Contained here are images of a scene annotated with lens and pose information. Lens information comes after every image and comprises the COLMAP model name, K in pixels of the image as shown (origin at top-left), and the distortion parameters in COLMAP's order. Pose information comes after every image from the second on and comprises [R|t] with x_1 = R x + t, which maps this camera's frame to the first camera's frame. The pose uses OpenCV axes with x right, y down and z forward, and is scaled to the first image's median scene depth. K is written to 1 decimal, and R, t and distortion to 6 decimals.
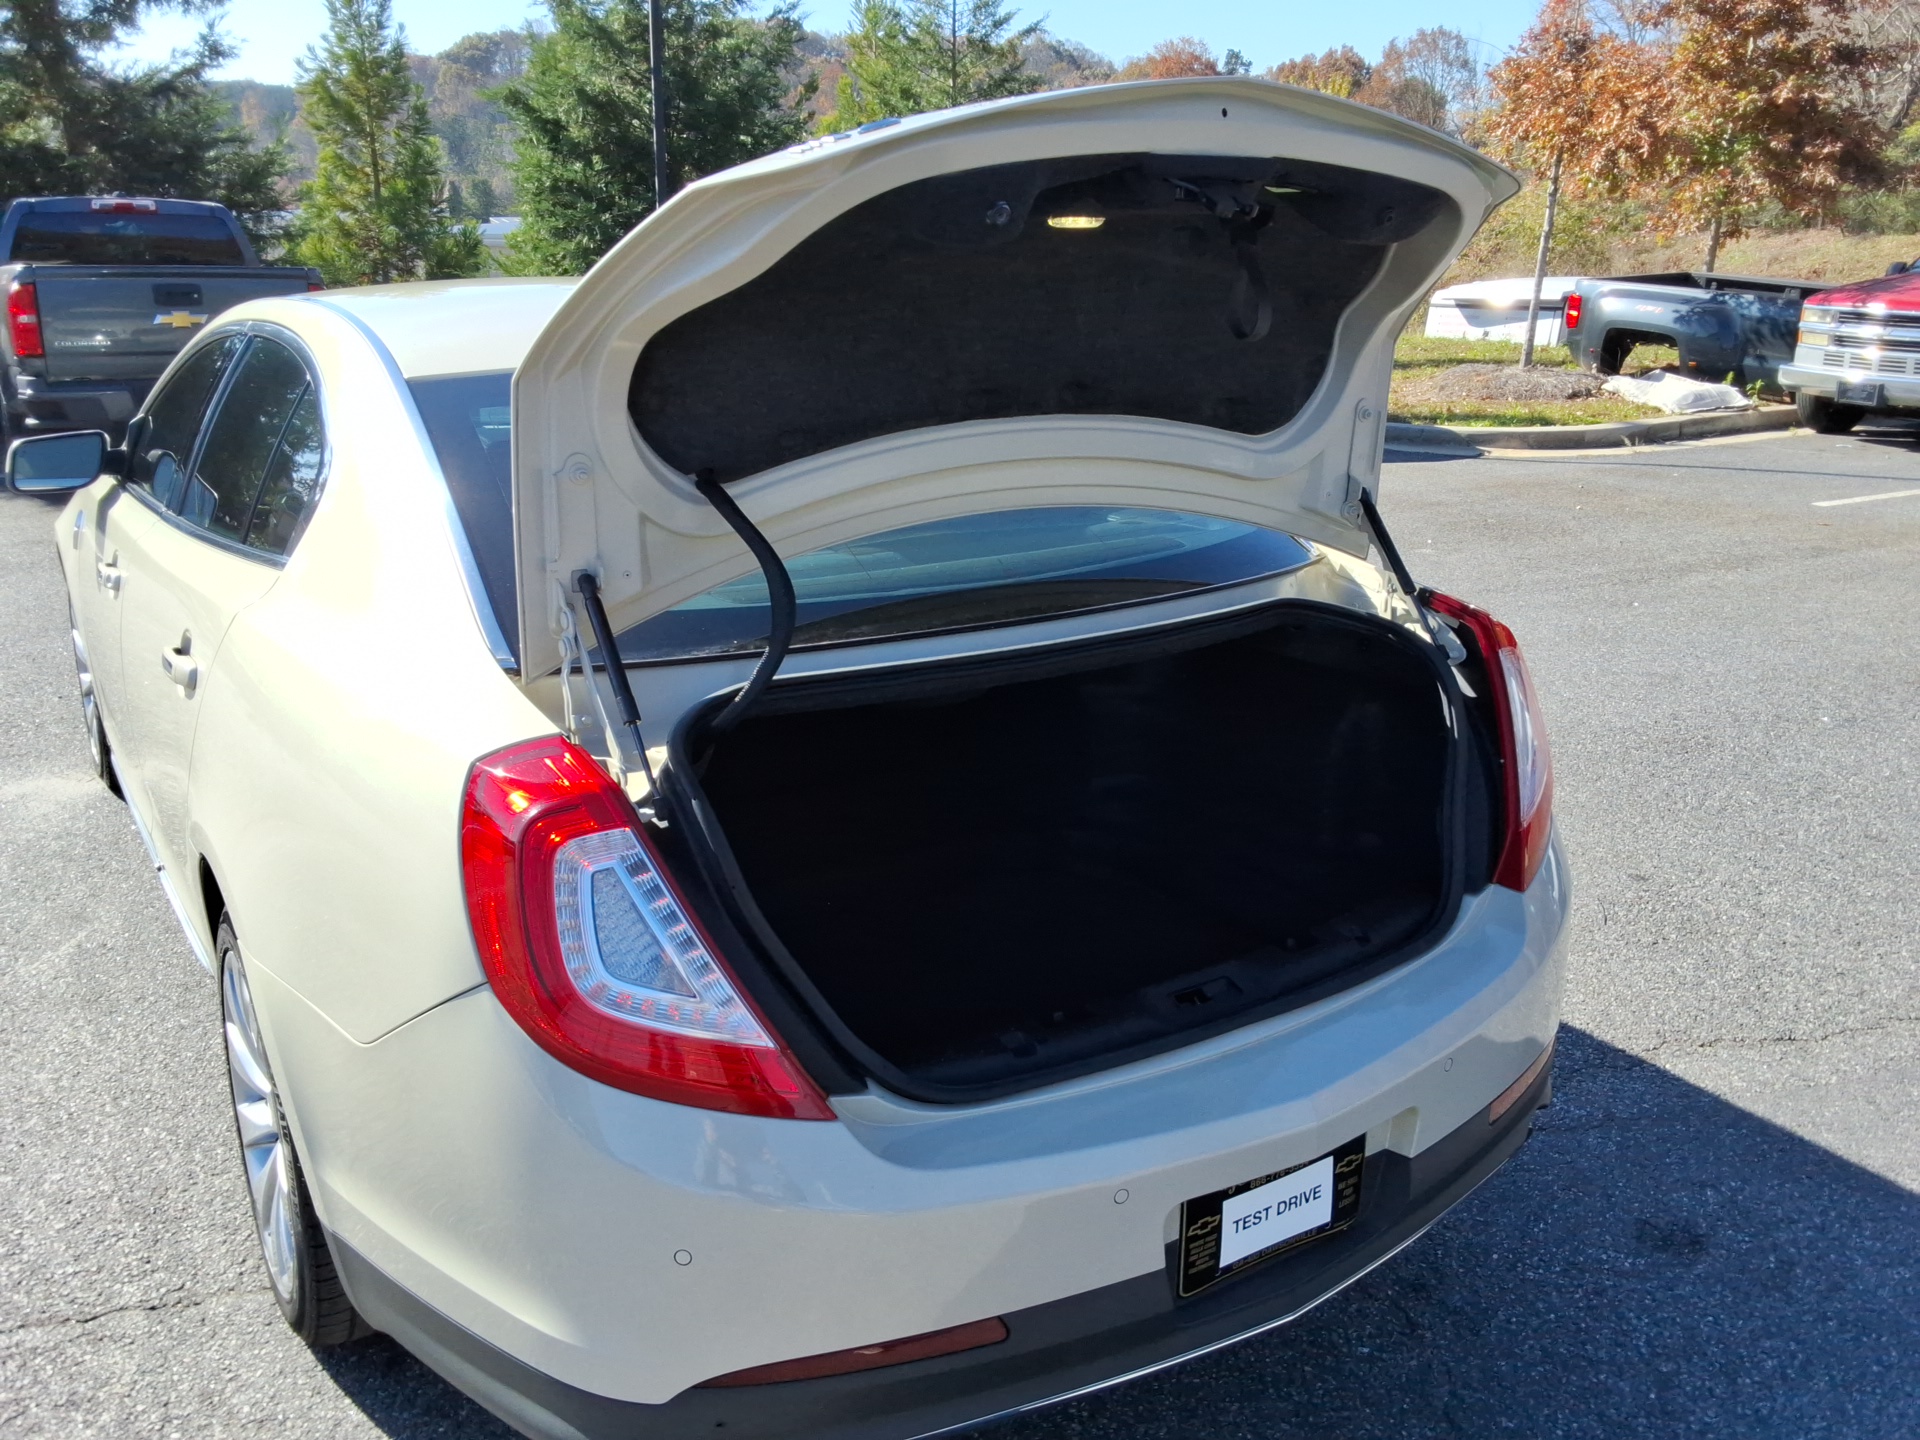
lens RADIAL K [[1567.2, 0, 974.9], [0, 1567.2, 666.6], [0, 0, 1]] dist [0.104710, -0.178477]
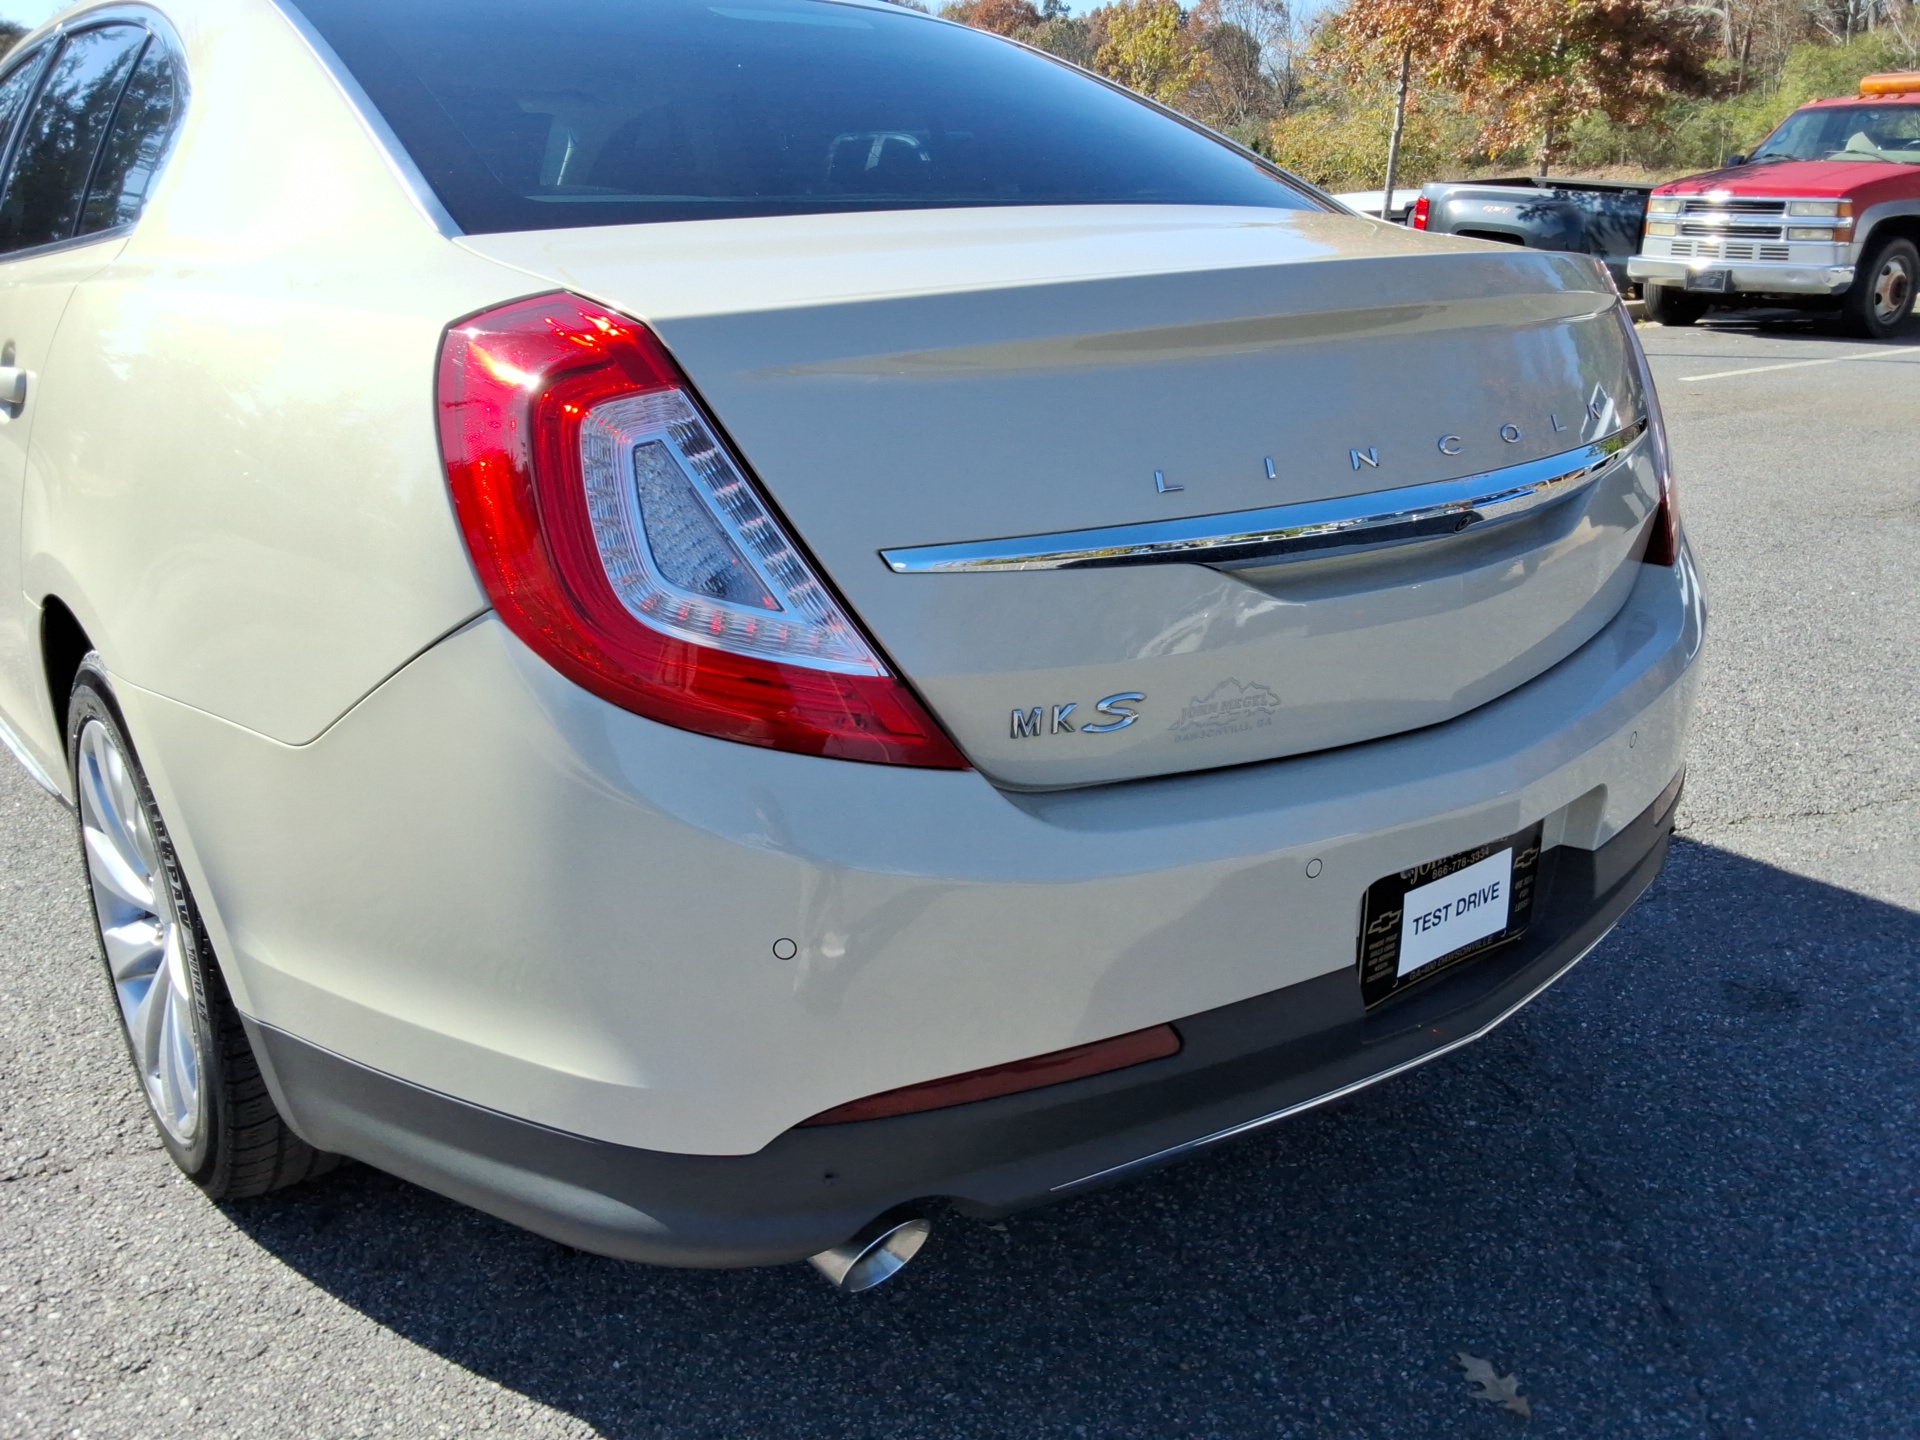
lens RADIAL K [[1567.2, 0, 974.9], [0, 1567.2, 666.6], [0, 0, 1]] dist [0.104710, -0.178477]
pose [[0.993937, -0.037358, 0.103408, -0.103237], [0.034686, 0.999020, 0.027511, 0.136545], [-0.104335, -0.023757, 0.994258, 0.153813]]
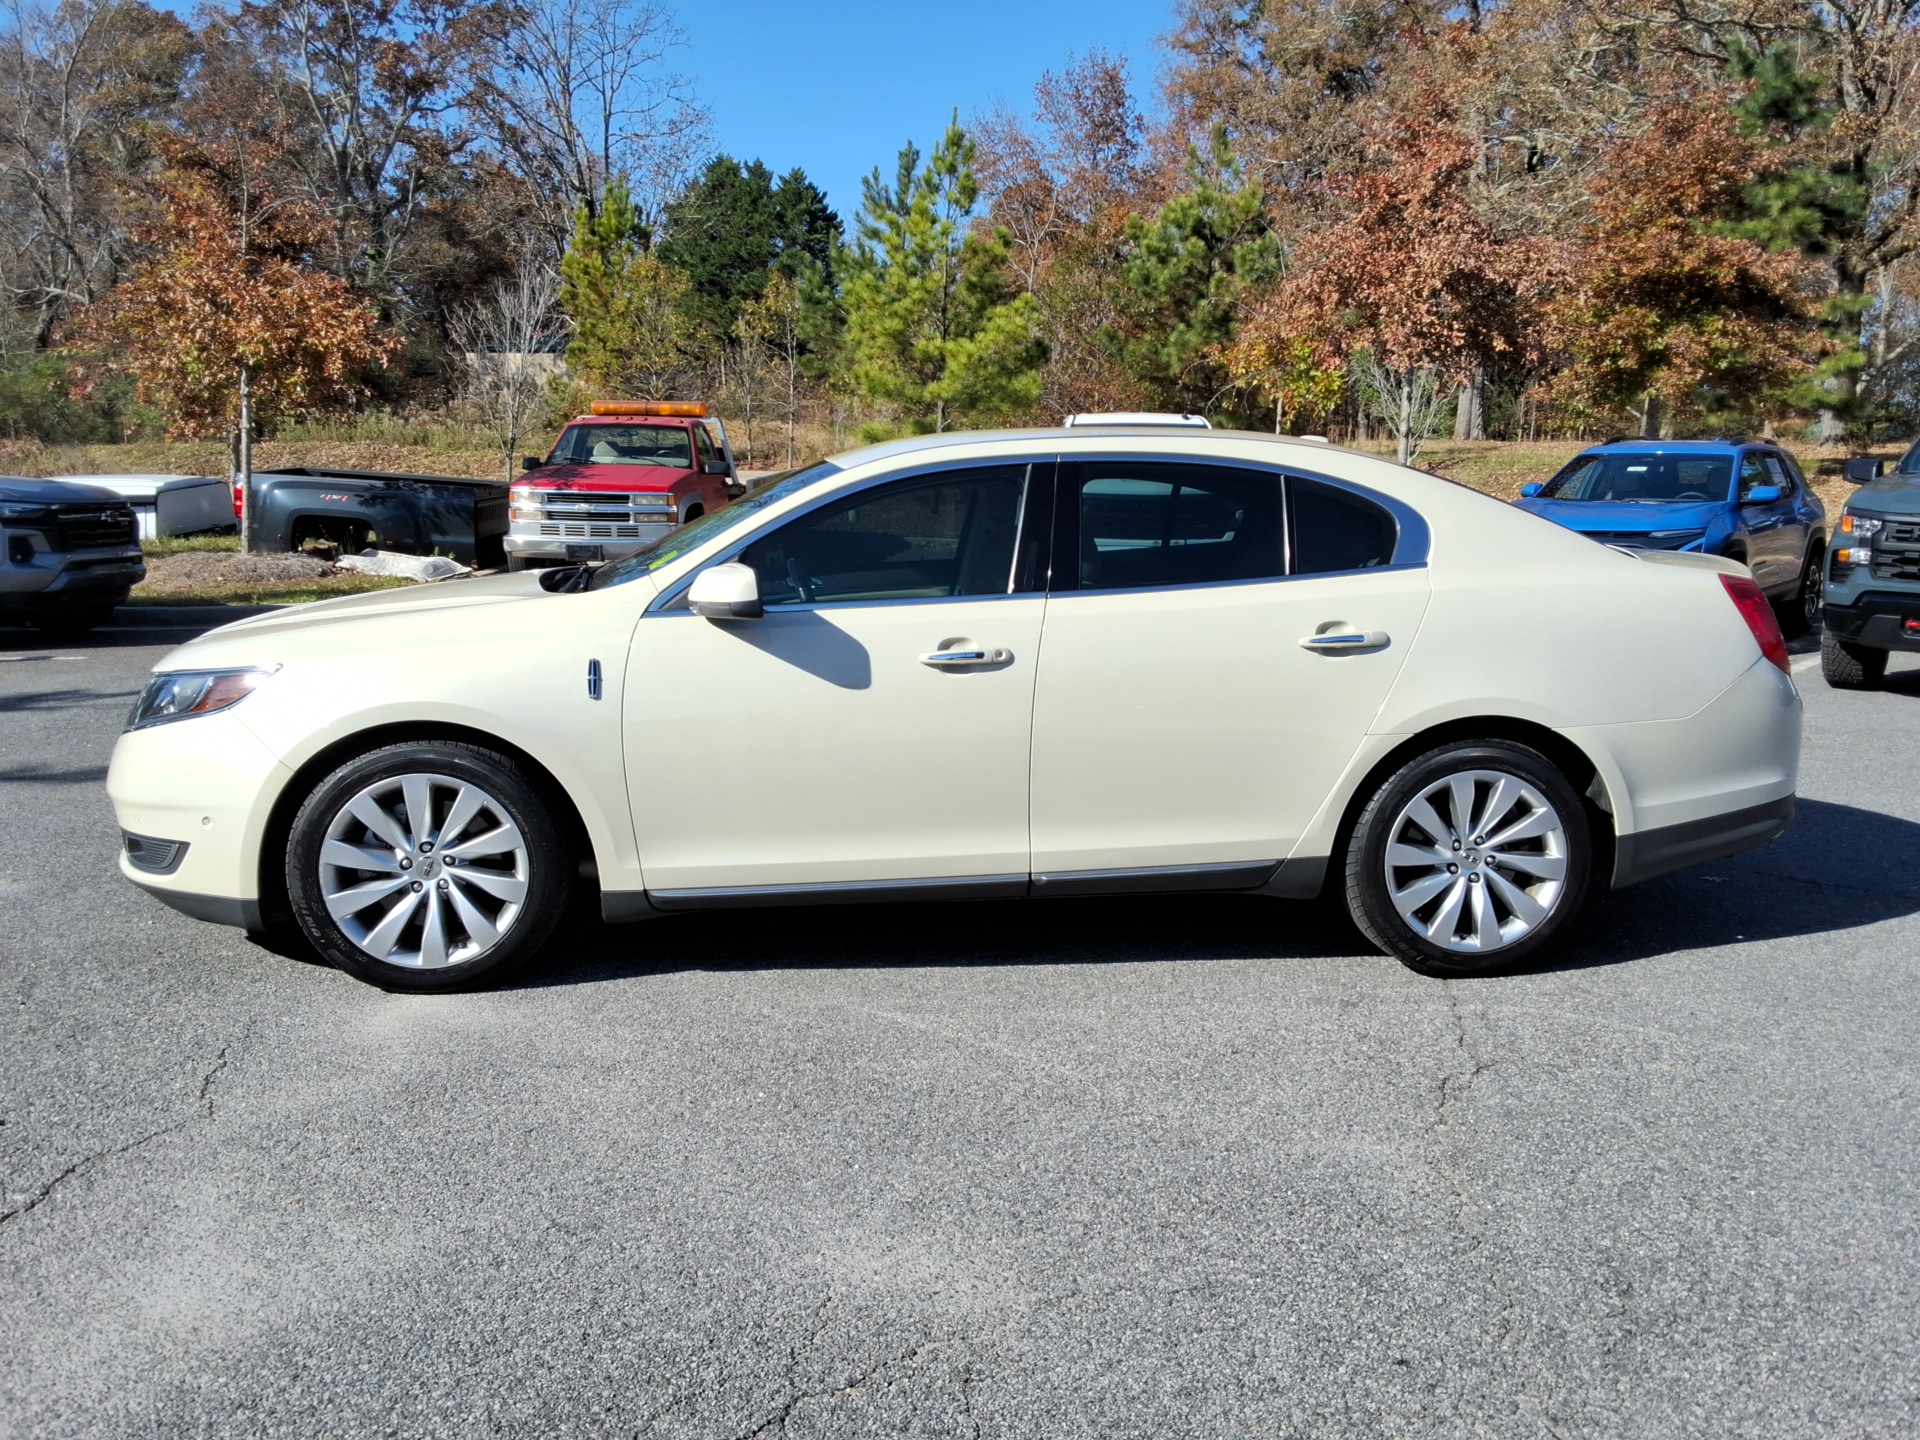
lens RADIAL K [[1567.2, 0, 974.9], [0, 1567.2, 666.6], [0, 0, 1]] dist [0.104710, -0.178477]
pose [[0.453754, -0.113187, 0.883909, -2.114880], [0.227147, 0.973827, 0.008096, -0.065982], [-0.861691, 0.197103, 0.467588, 0.530370]]
